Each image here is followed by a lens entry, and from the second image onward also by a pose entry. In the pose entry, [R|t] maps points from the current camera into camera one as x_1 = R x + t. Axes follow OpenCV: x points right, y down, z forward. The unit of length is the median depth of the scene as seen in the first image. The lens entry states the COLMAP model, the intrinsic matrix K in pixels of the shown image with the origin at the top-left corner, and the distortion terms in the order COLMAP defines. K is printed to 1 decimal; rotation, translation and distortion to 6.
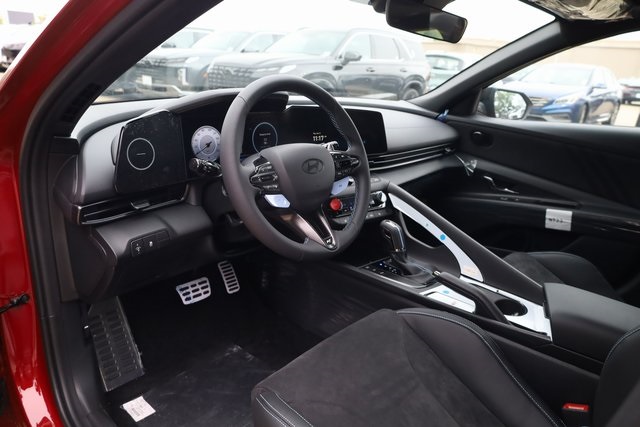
lens RADIAL K [[484.7, 0, 320.0], [0, 484.7, 213.5], [0, 0, 1]] dist [-0.052548, -0.000130]
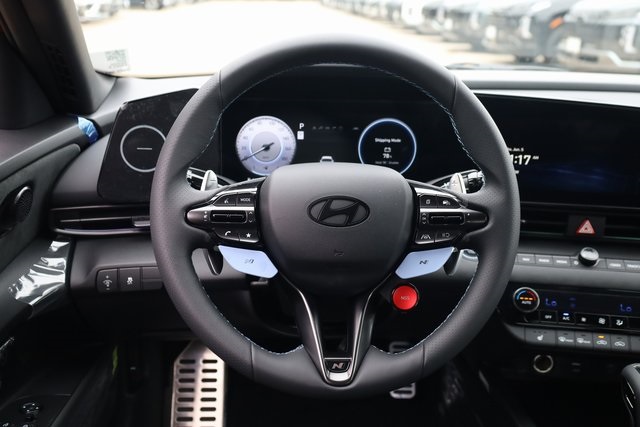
lens RADIAL K [[650.7, 0, 320.0], [0, 650.7, 213.5], [0, 0, 1]] dist [0.050002, 0.007184]
pose [[0.692149, 0.181775, -0.698490, 0.318322], [-0.196562, 0.978659, 0.059909, -0.094124], [0.694474, 0.095830, 0.713108, 0.353821]]
